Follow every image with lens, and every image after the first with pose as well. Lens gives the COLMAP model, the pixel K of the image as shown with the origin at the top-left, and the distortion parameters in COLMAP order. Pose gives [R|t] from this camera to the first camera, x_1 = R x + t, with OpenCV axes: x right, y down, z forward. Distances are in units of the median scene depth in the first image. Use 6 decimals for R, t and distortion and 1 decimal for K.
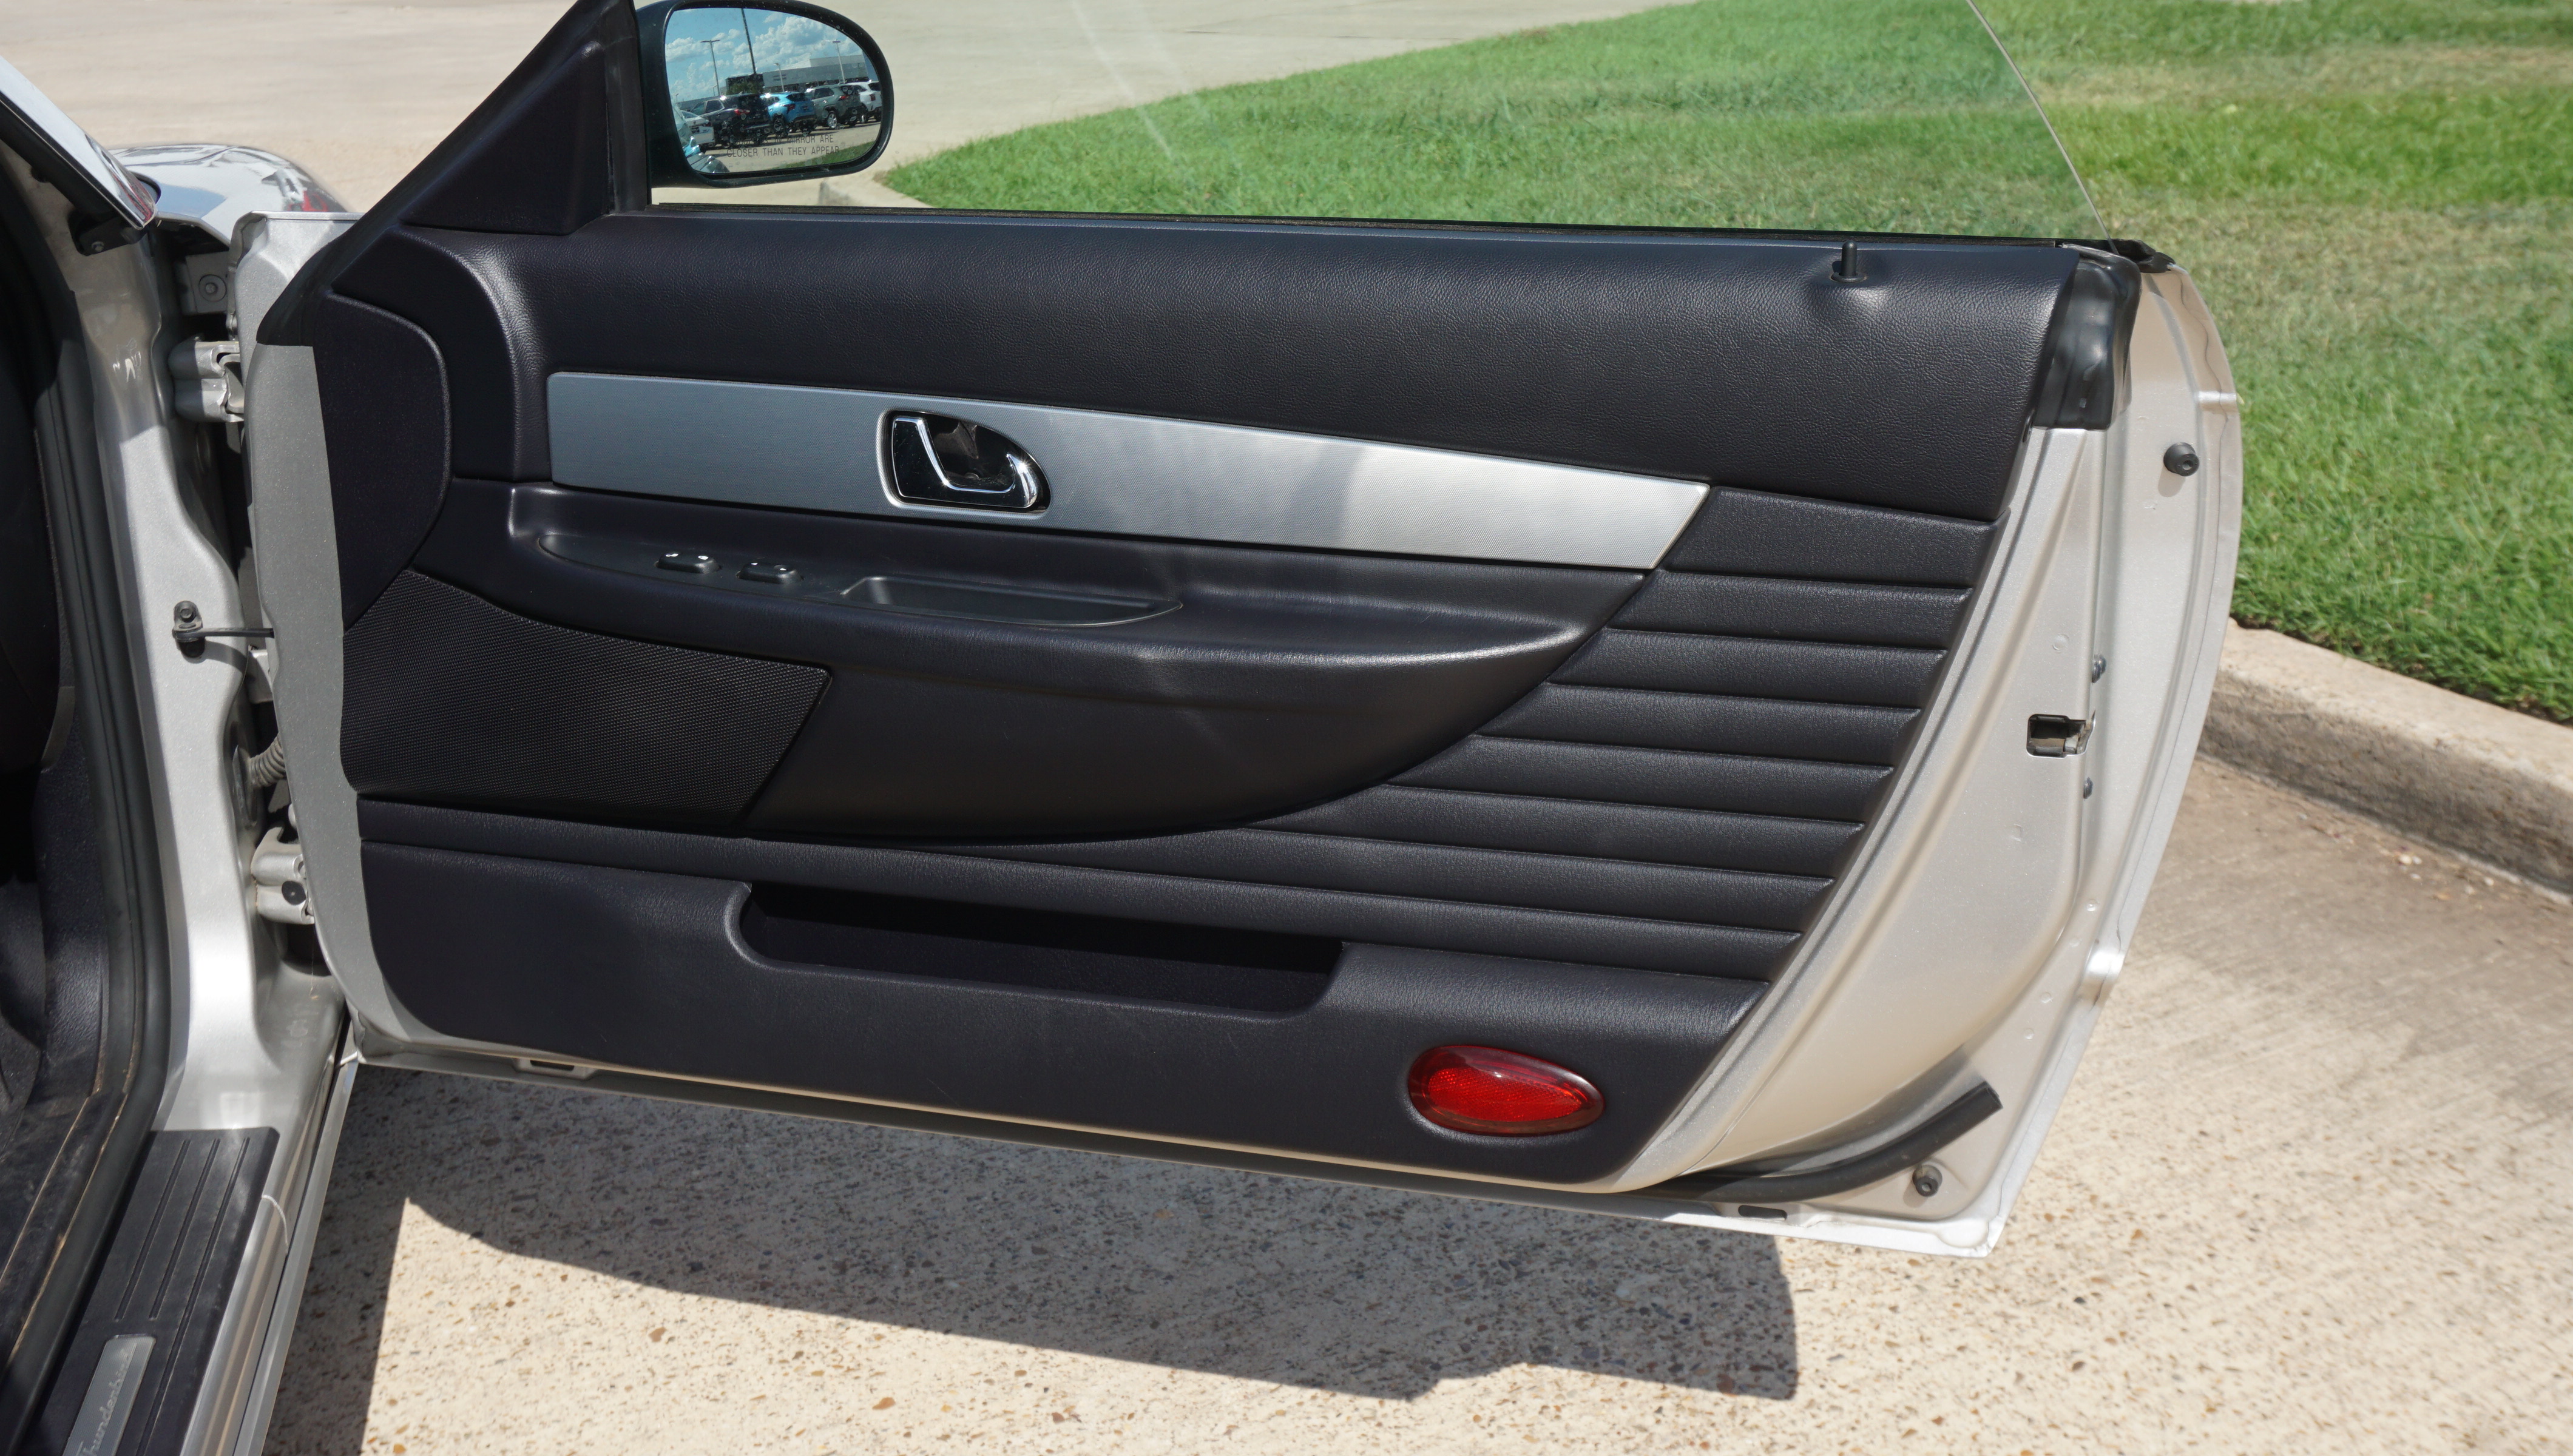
lens RADIAL K [[2697.8, 0, 1286.5], [0, 2697.8, 728.0], [0, 0, 1]] dist [-0.011837, 0.001164]
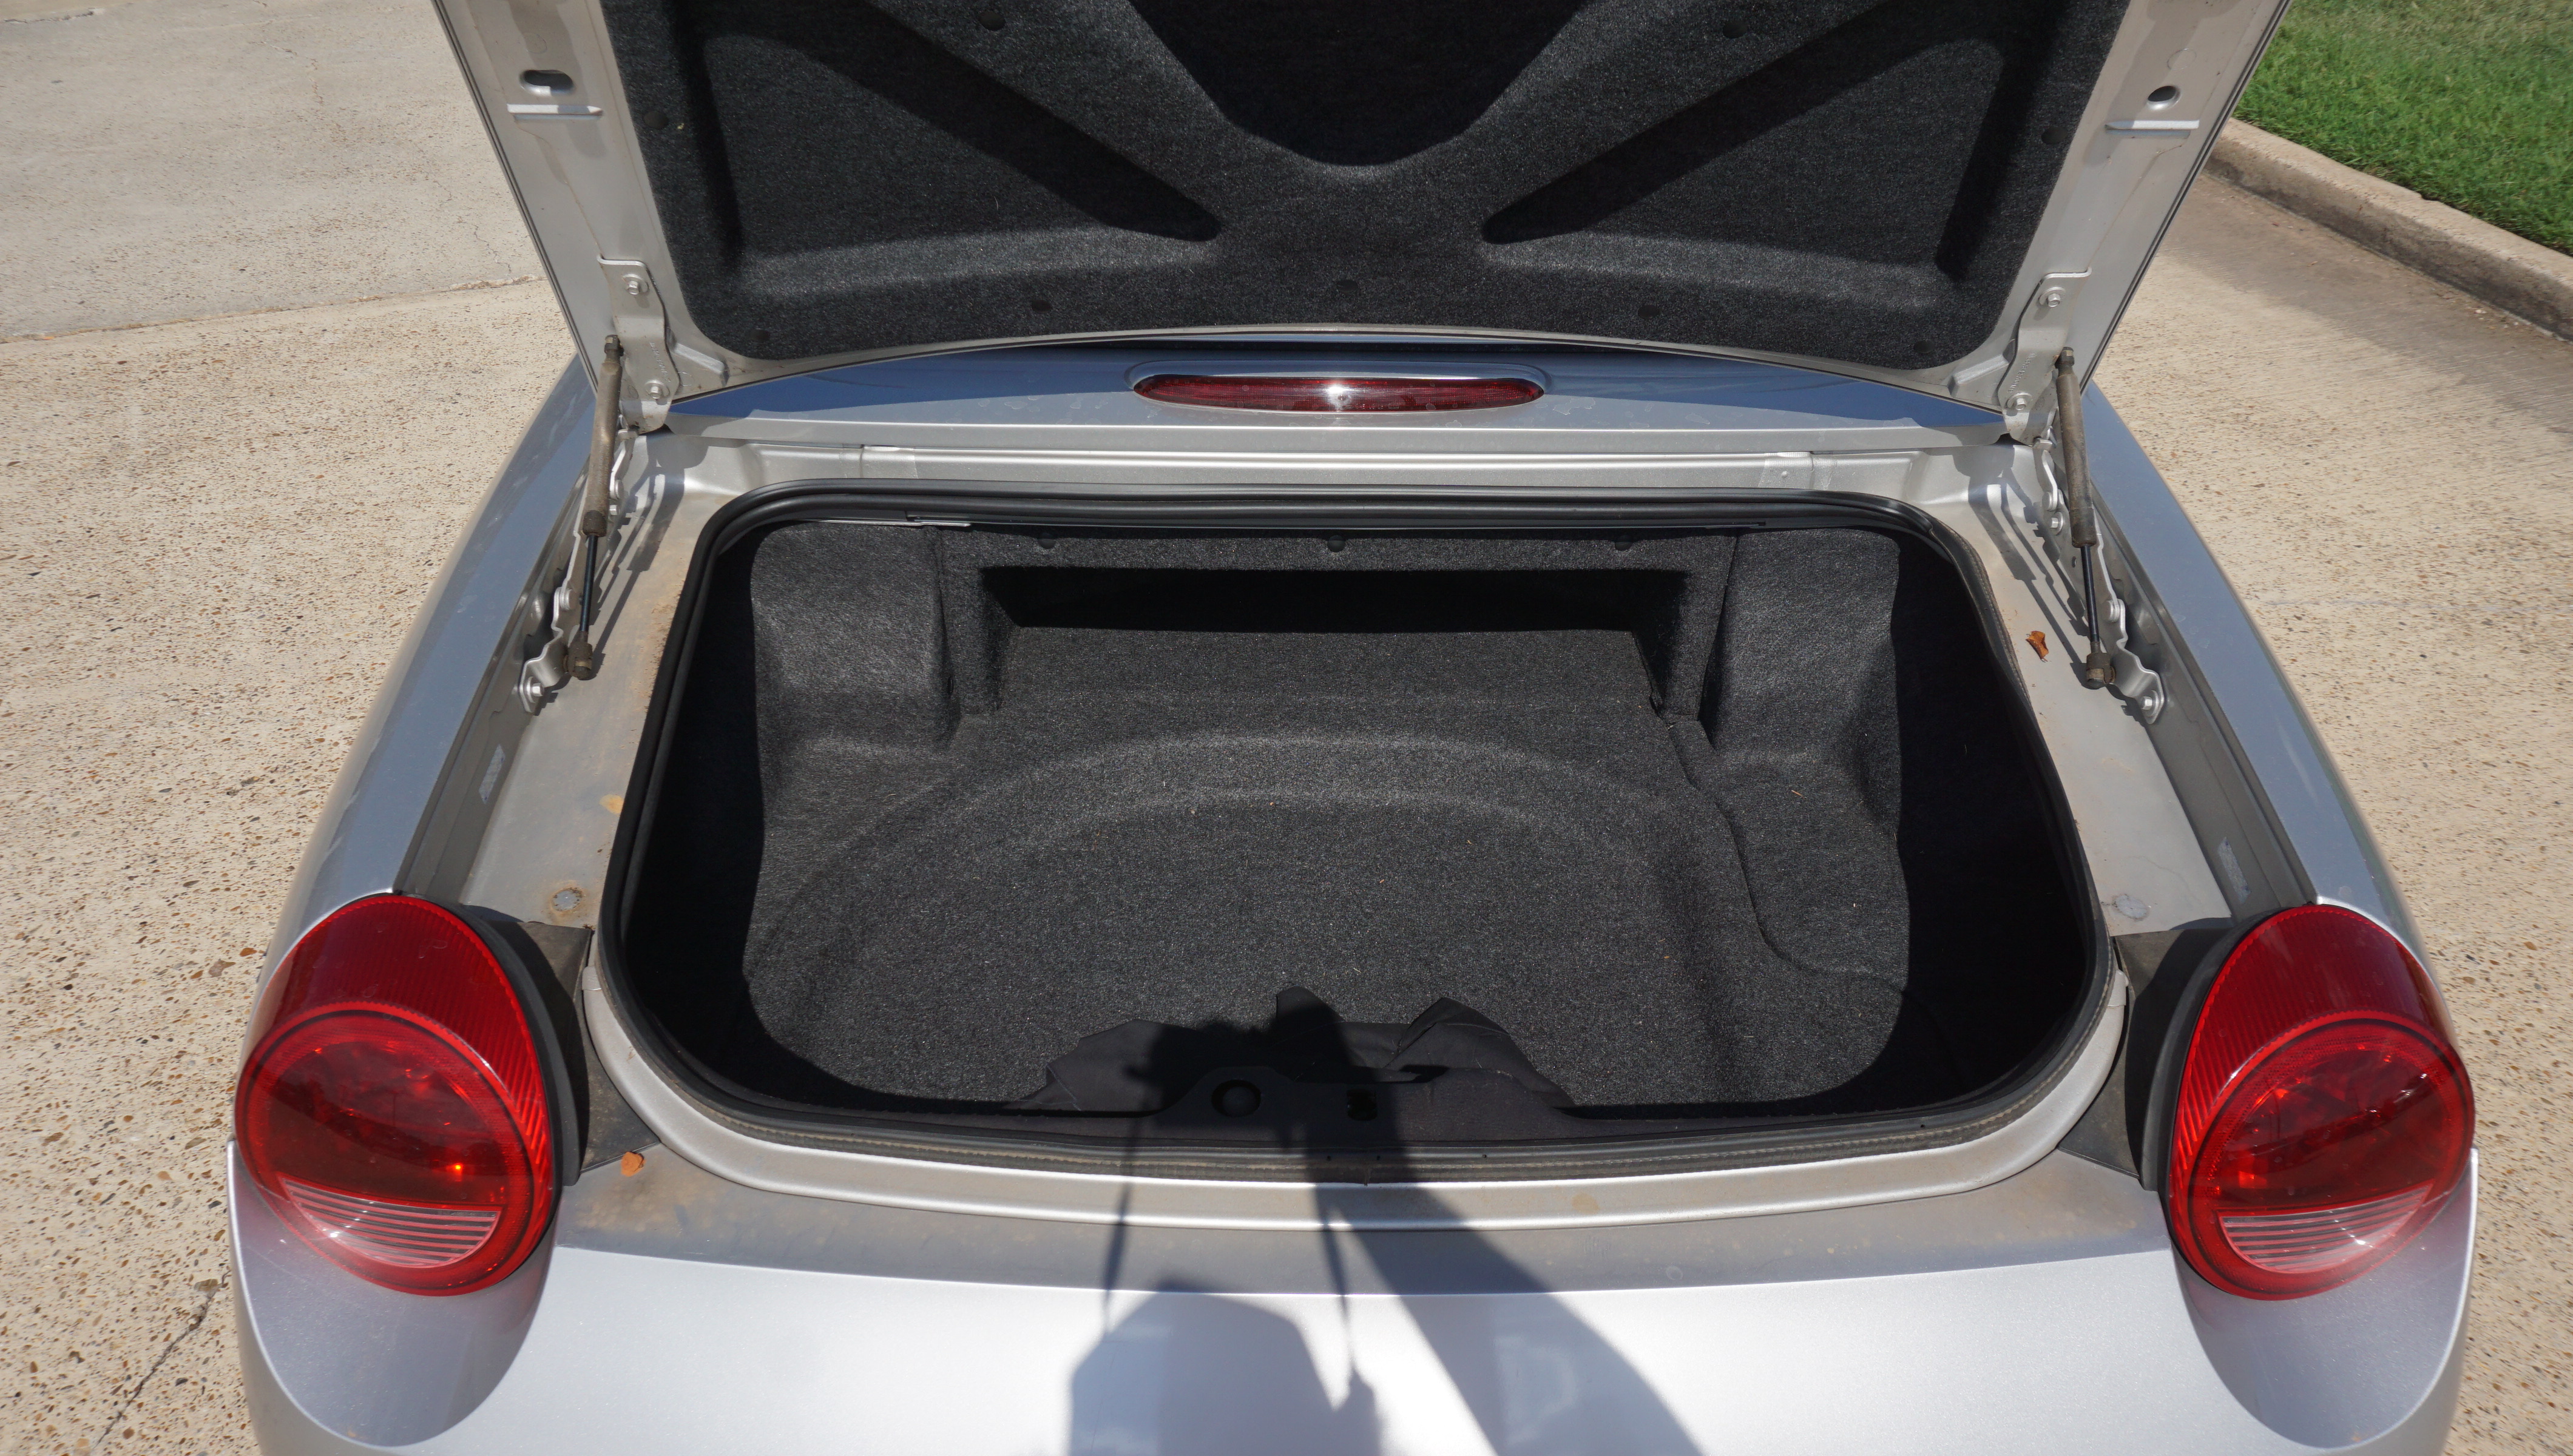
lens RADIAL K [[1798.5, 0, 1286.5], [0, 1798.5, 728.0], [0, 0, 1]] dist [-0.056714, 0.042809]
pose [[0.977935, 0.139644, -0.155377, -0.280204], [-0.090160, 0.953049, 0.289084, 0.044011], [0.188451, -0.268697, 0.944610, -0.675137]]
